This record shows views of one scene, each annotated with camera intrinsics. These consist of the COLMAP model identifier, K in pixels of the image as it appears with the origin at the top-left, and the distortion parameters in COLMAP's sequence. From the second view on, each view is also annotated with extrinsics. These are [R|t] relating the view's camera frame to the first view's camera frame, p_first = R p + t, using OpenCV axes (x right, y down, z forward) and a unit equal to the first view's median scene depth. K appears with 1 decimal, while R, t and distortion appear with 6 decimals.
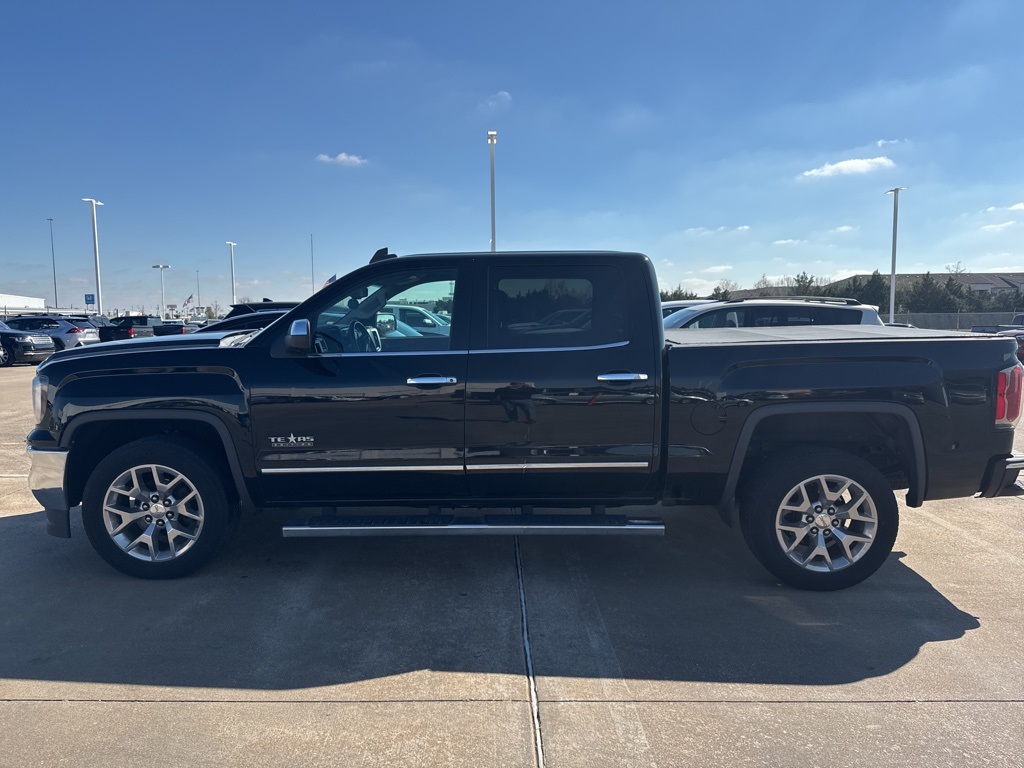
lens RADIAL K [[713.9, 0, 512.0], [0, 713.9, 384.0], [0, 0, 1]] dist [0.082019, -0.128074]
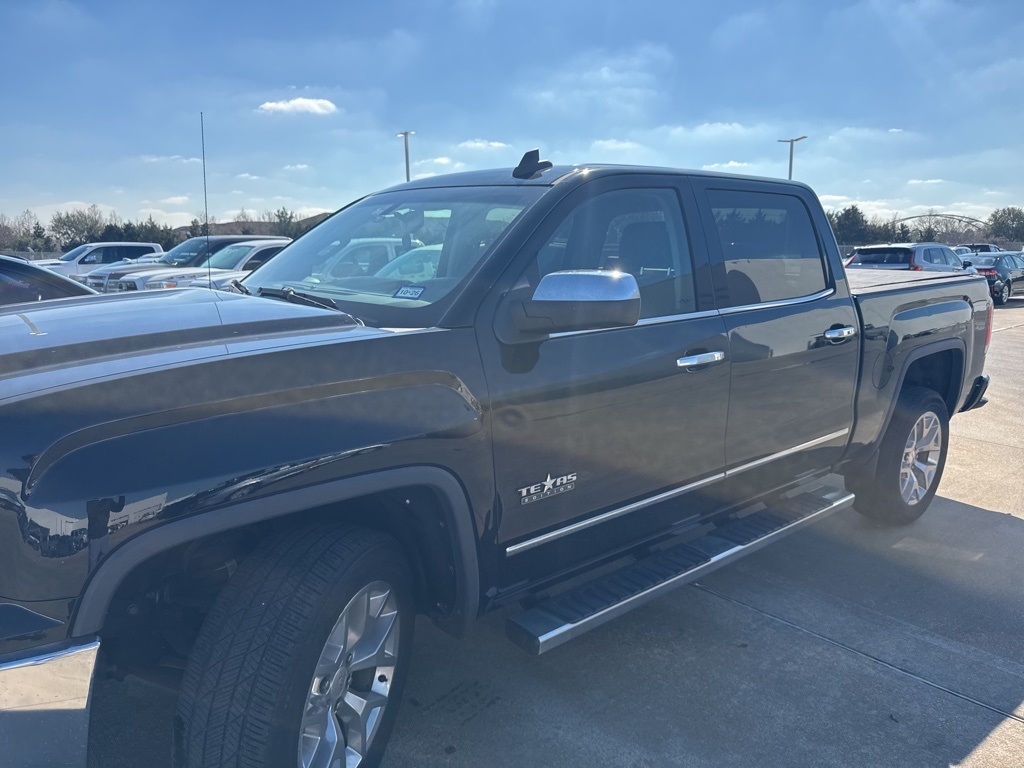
lens RADIAL K [[713.9, 0, 512.0], [0, 713.9, 384.0], [0, 0, 1]] dist [0.082019, -0.128074]
pose [[0.767401, -0.116375, 0.630517, -0.671975], [0.060713, 0.992161, 0.109230, -0.065066], [-0.638286, -0.045543, 0.768451, 0.584909]]
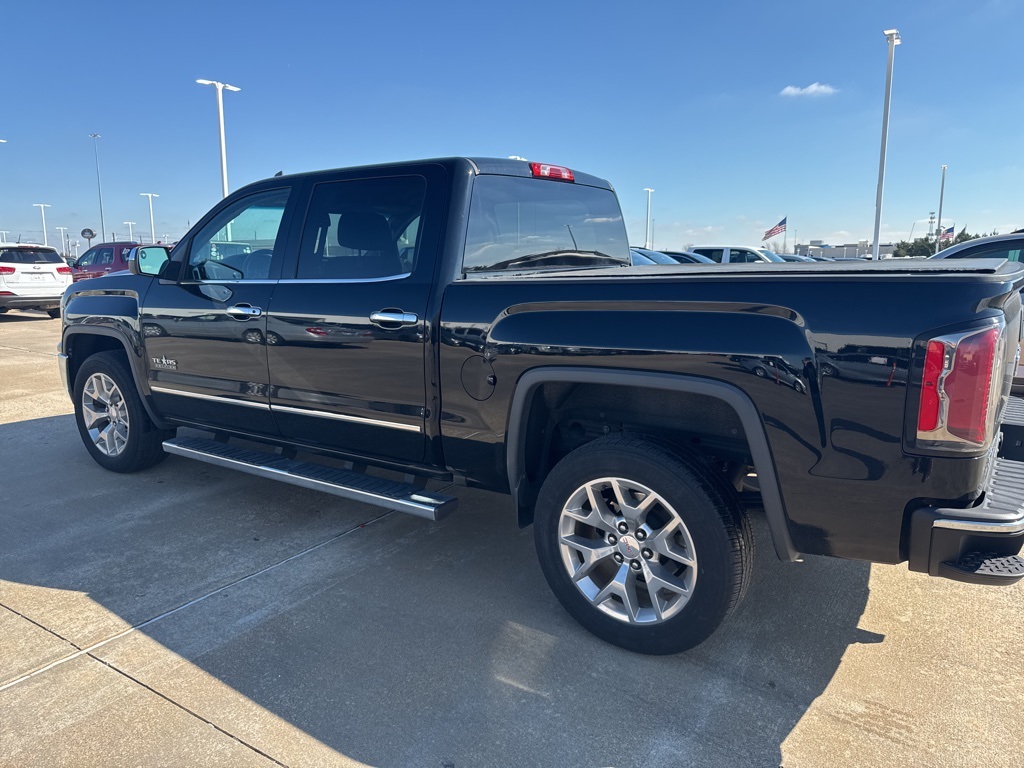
lens RADIAL K [[727.3, 0, 512.0], [0, 727.3, 384.0], [0, 0, 1]] dist [0.032154, -0.051625]
pose [[0.823878, 0.096247, -0.558536, 0.715829], [-0.056781, 0.994534, 0.087623, -0.013198], [0.563916, -0.040476, 0.824839, 0.397940]]
